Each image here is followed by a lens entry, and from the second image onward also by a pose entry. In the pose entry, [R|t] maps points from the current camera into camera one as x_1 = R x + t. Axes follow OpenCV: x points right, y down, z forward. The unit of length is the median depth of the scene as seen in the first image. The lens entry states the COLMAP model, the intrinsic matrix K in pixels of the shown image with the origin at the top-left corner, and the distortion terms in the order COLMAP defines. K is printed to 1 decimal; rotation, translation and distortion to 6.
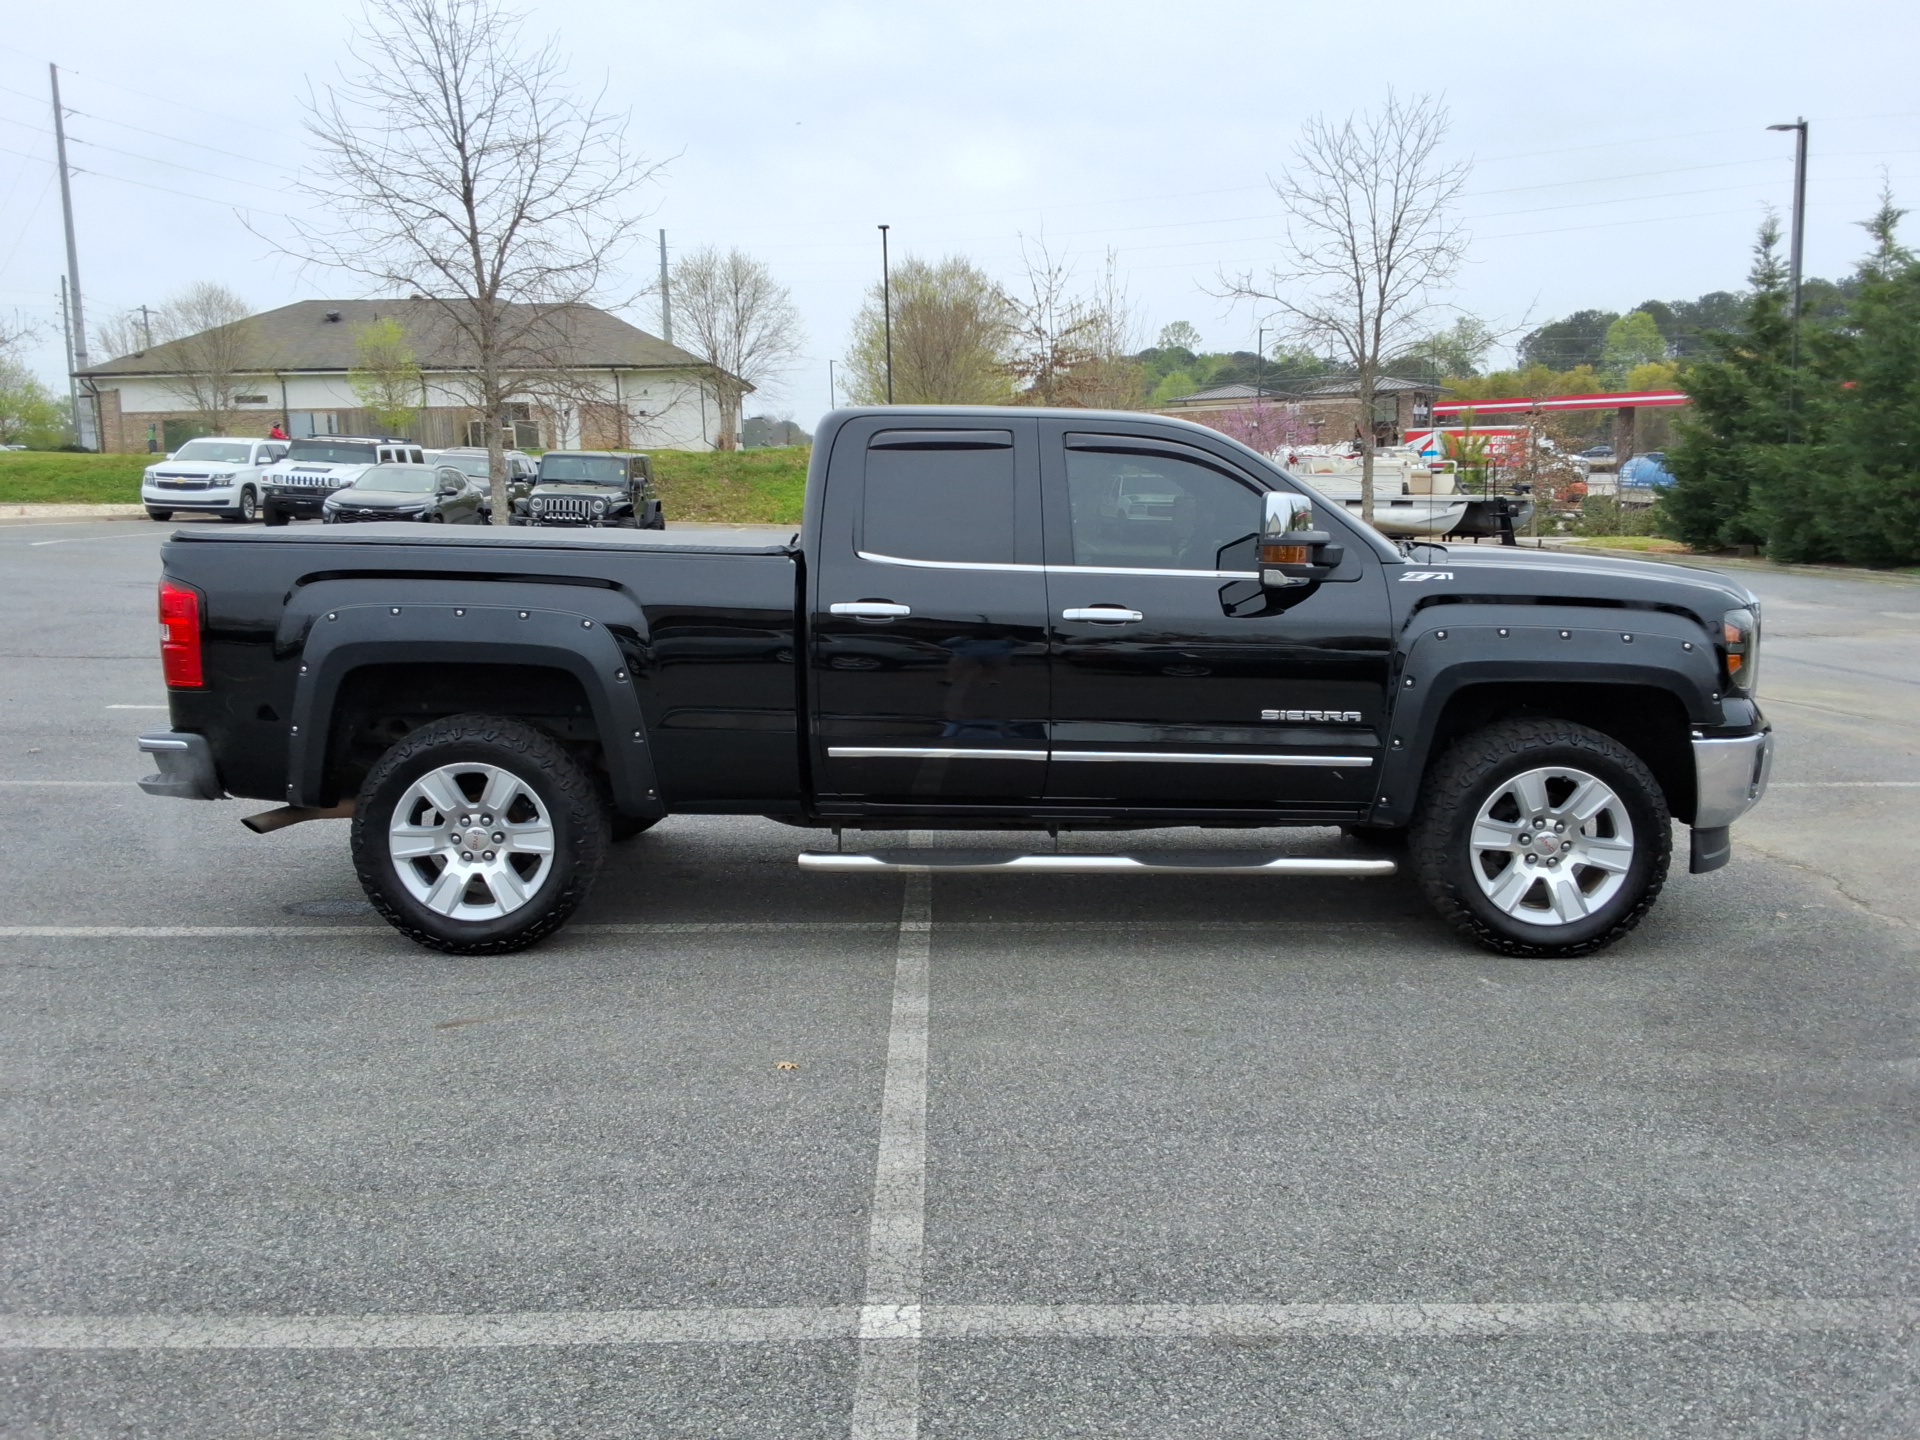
lens RADIAL K [[1553.2, 0, 970.7], [0, 1553.2, 671.5], [0, 0, 1]] dist [0.127124, -0.201874]
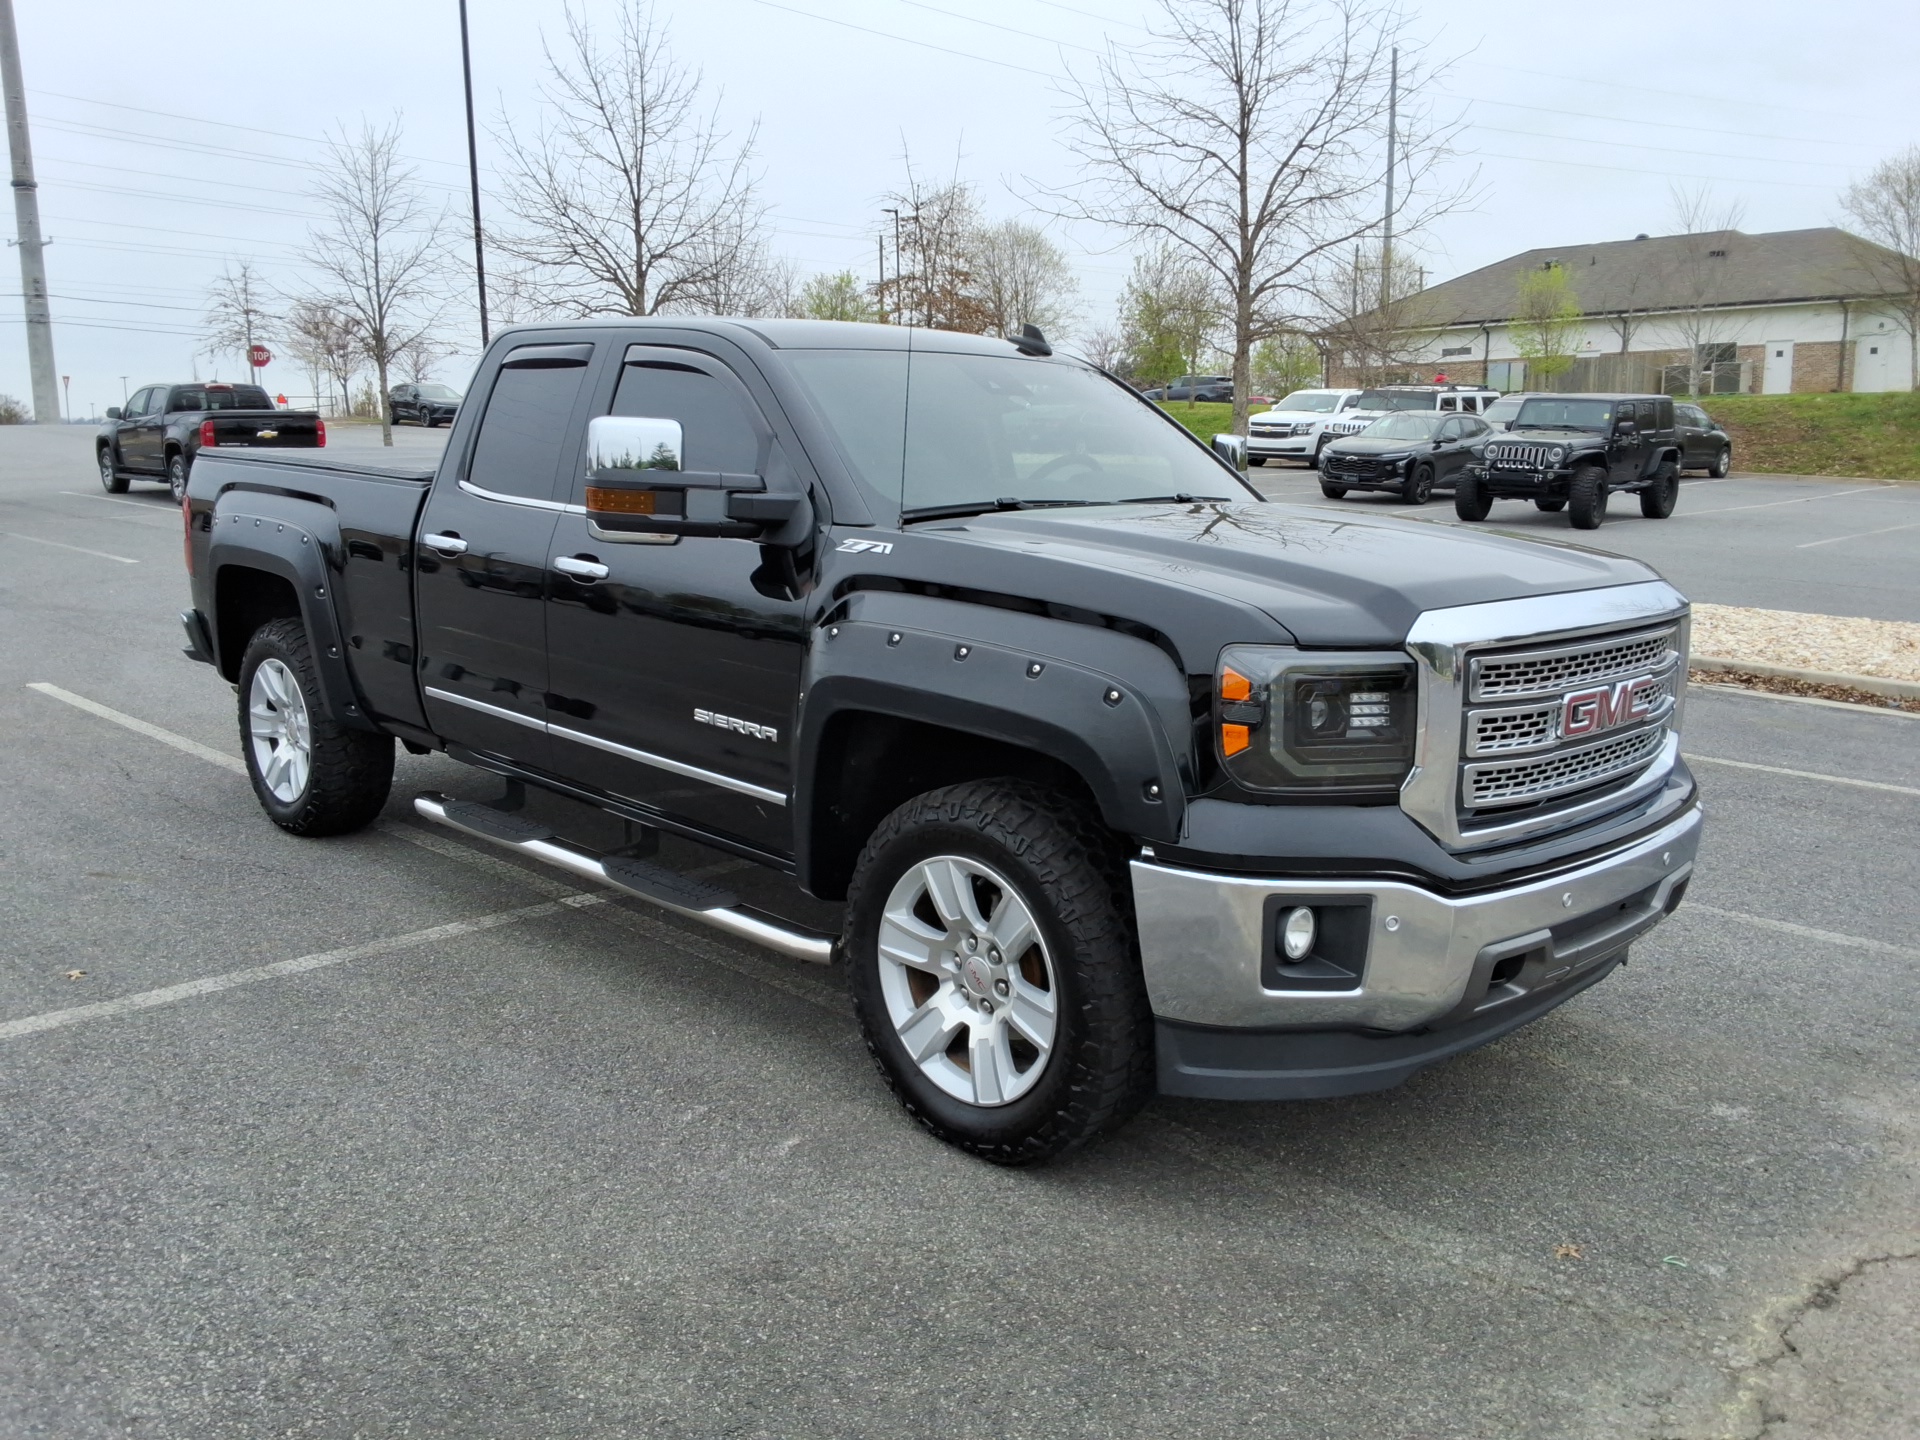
lens RADIAL K [[1525.9, 0, 979.9], [0, 1525.9, 700.5], [0, 0, 1]] dist [0.134551, -0.205536]
pose [[0.704193, 0.129011, -0.698190, 0.174479], [-0.093221, 0.991641, 0.089212, -0.012714], [0.703863, 0.002264, 0.710333, 0.122766]]
